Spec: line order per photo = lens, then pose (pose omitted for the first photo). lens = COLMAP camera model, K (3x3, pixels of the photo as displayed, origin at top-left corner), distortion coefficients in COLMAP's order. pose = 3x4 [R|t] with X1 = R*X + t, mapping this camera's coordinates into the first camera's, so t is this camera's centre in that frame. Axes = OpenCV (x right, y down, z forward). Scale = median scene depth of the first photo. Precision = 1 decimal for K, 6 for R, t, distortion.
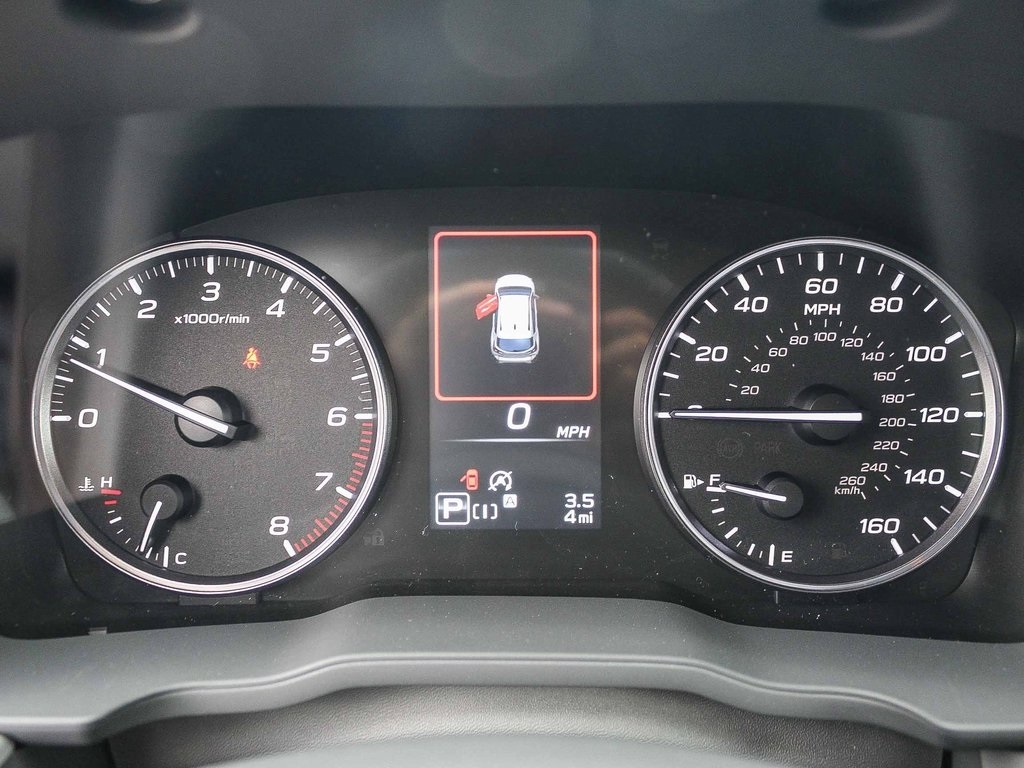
lens RADIAL K [[945.2, 0, 482.8], [0, 945.2, 394.7], [0, 0, 1]] dist [-0.002546, 0.000000]
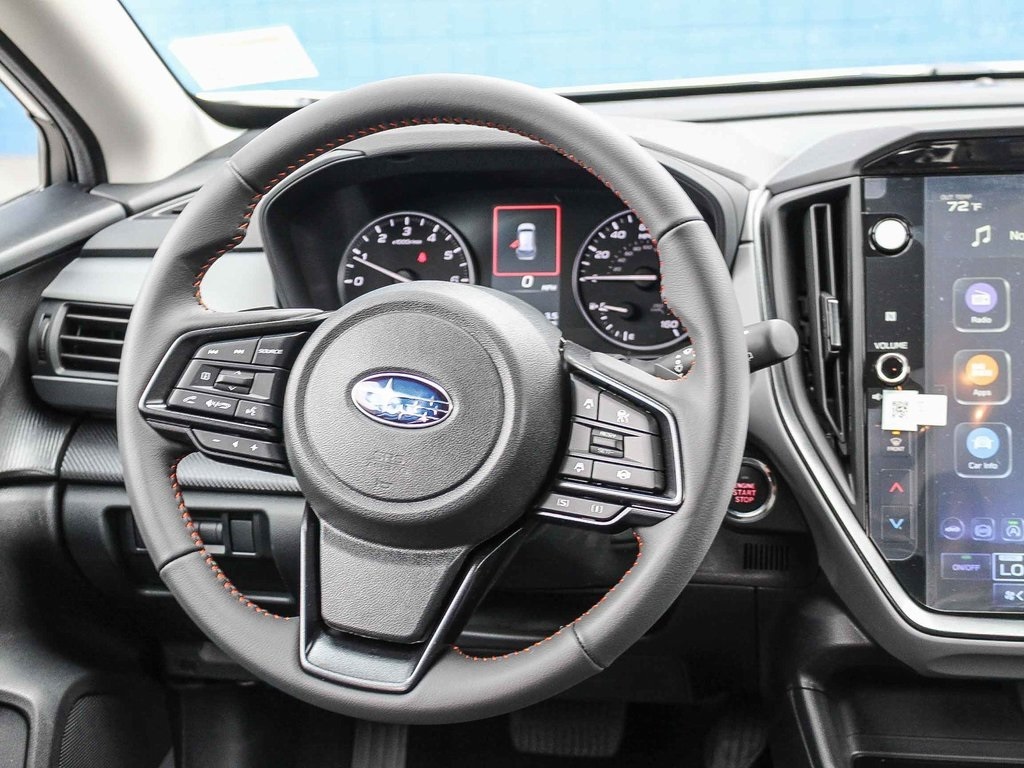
lens RADIAL K [[1613.0, 0, 511.6], [0, 1613.0, 380.5], [0, 0, 1]] dist [-0.010235, 0.000000]
pose [[0.979798, 0.010039, -0.199739, 0.854131], [-0.021626, 0.998201, -0.055916, 0.525527], [0.198818, 0.059106, 0.978252, -3.146258]]
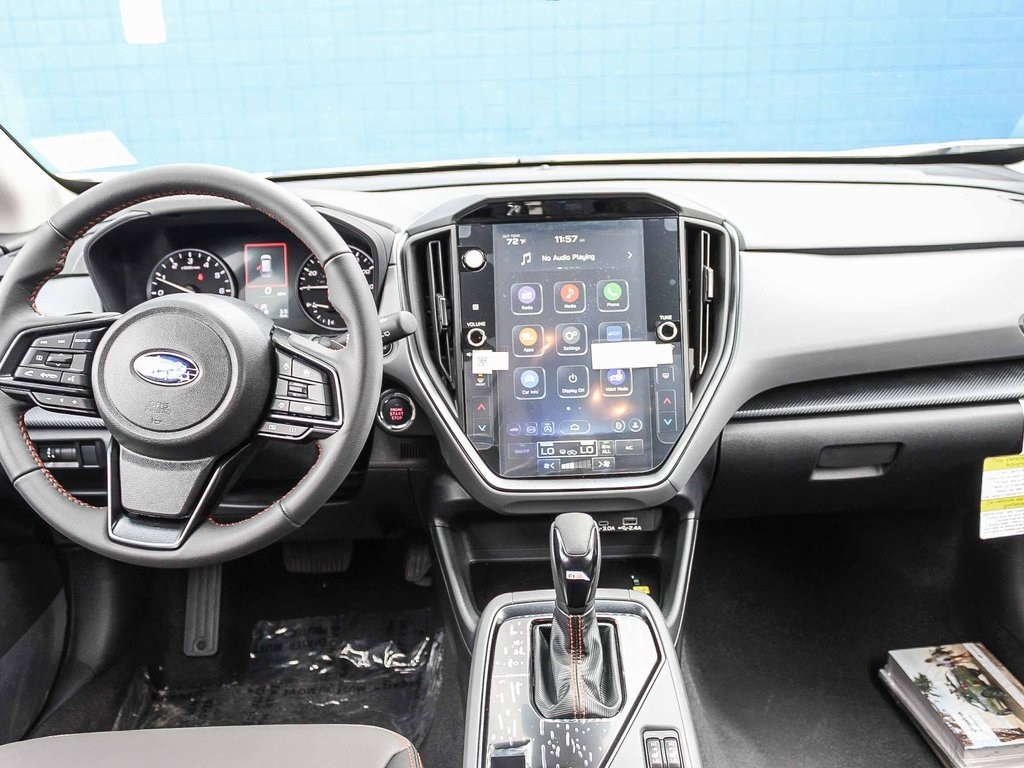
lens RADIAL K [[945.2, 0, 507.8], [0, 945.2, 384.7], [0, 0, 1]] dist [-0.002546, 0.000000]
pose [[0.999683, -0.023777, -0.008245, 1.104141], [0.023692, 0.999667, -0.010188, 0.498450], [0.008484, 0.009989, 0.999914, -3.060490]]
